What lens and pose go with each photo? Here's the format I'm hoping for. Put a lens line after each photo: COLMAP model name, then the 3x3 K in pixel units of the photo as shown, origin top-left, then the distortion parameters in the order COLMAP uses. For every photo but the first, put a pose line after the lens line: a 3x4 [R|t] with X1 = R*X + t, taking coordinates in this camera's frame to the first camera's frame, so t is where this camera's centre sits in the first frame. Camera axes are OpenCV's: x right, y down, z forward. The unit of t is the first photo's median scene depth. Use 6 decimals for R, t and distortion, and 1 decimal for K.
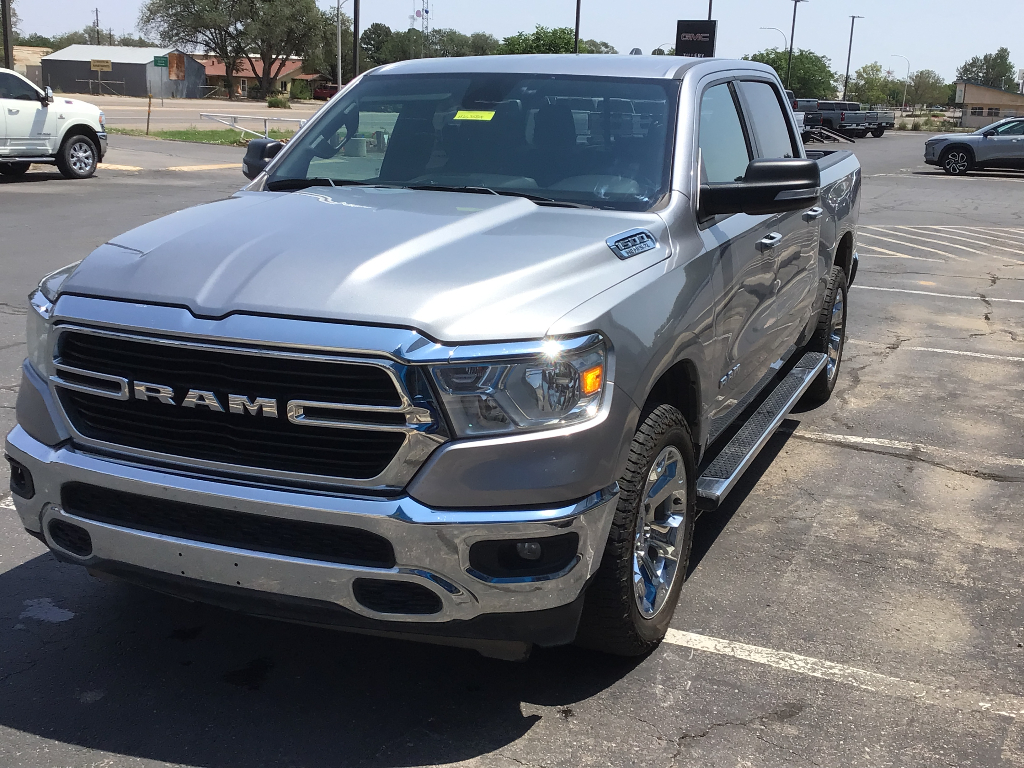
lens RADIAL K [[1210.1, 0, 514.6], [0, 1210.1, 378.0], [0, 0, 1]] dist [0.152243, -0.302806]
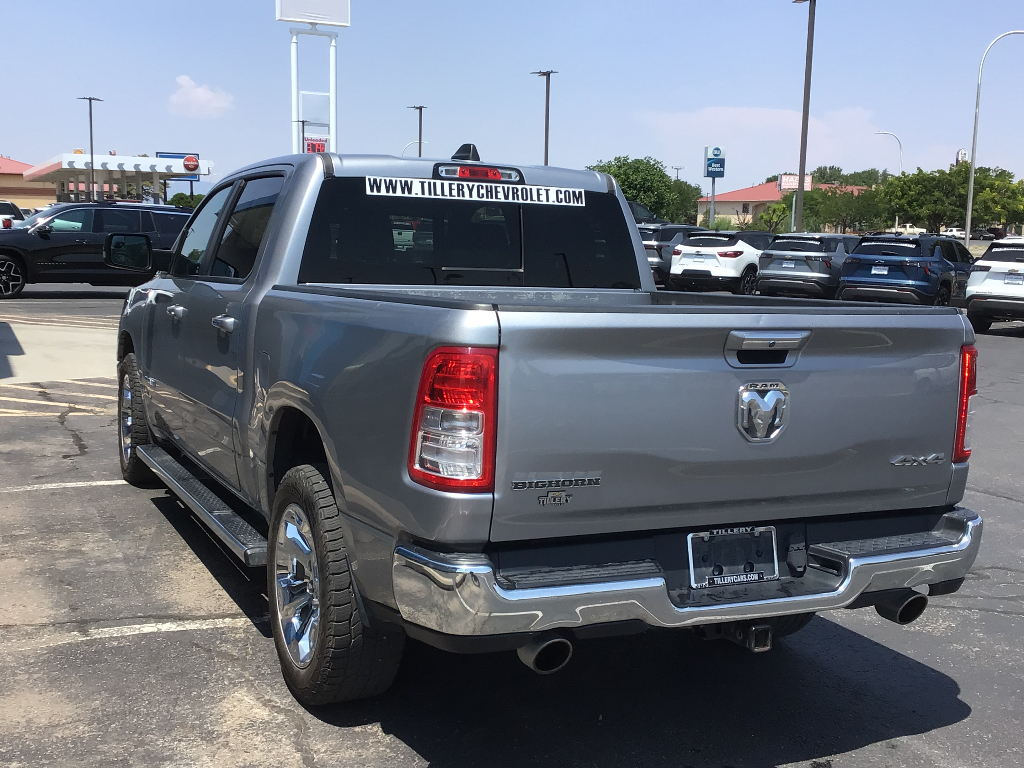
lens RADIAL K [[1210.1, 0, 514.6], [0, 1210.1, 378.0], [0, 0, 1]] dist [0.152243, -0.302806]
pose [[-0.660641, 0.041025, -0.749581, 1.122360], [-0.225797, 0.941409, 0.250530, -0.533502], [0.715940, 0.334763, -0.612669, 2.516376]]
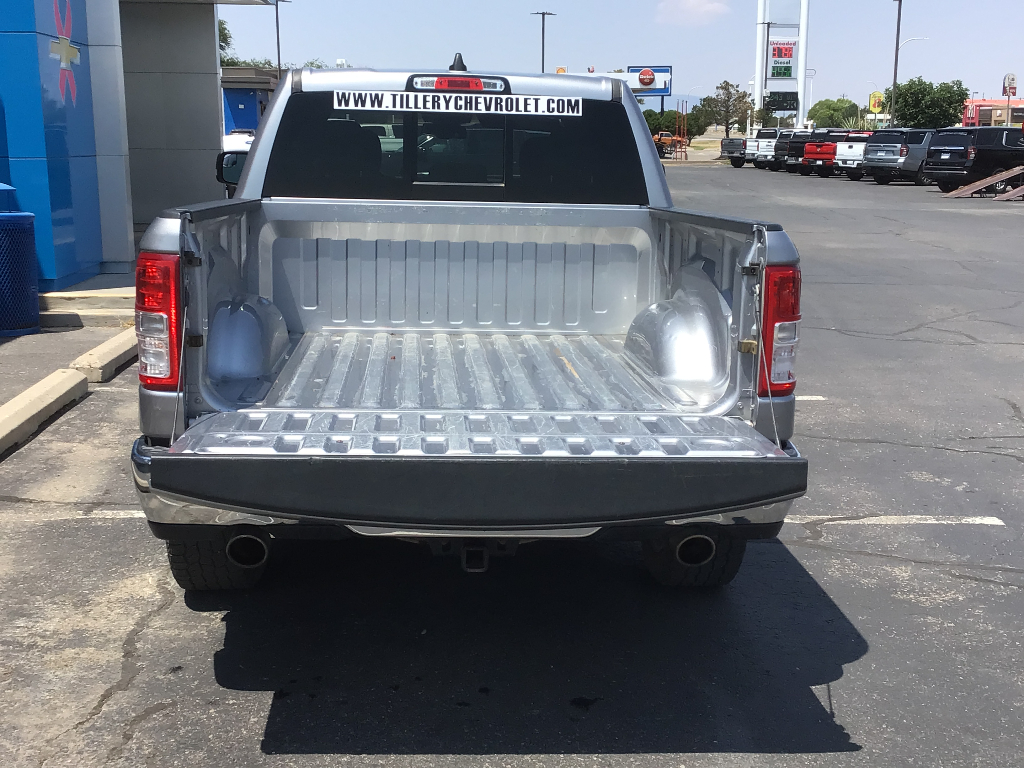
lens RADIAL K [[1339.3, 0, 512.0], [0, 1339.3, 384.0], [0, 0, 1]] dist [0.118237, -0.074127]
pose [[-0.894385, 0.038465, -0.445640, 0.752059], [-0.145797, 0.916815, 0.371745, -0.646356], [0.422869, 0.397456, -0.814378, 2.900368]]
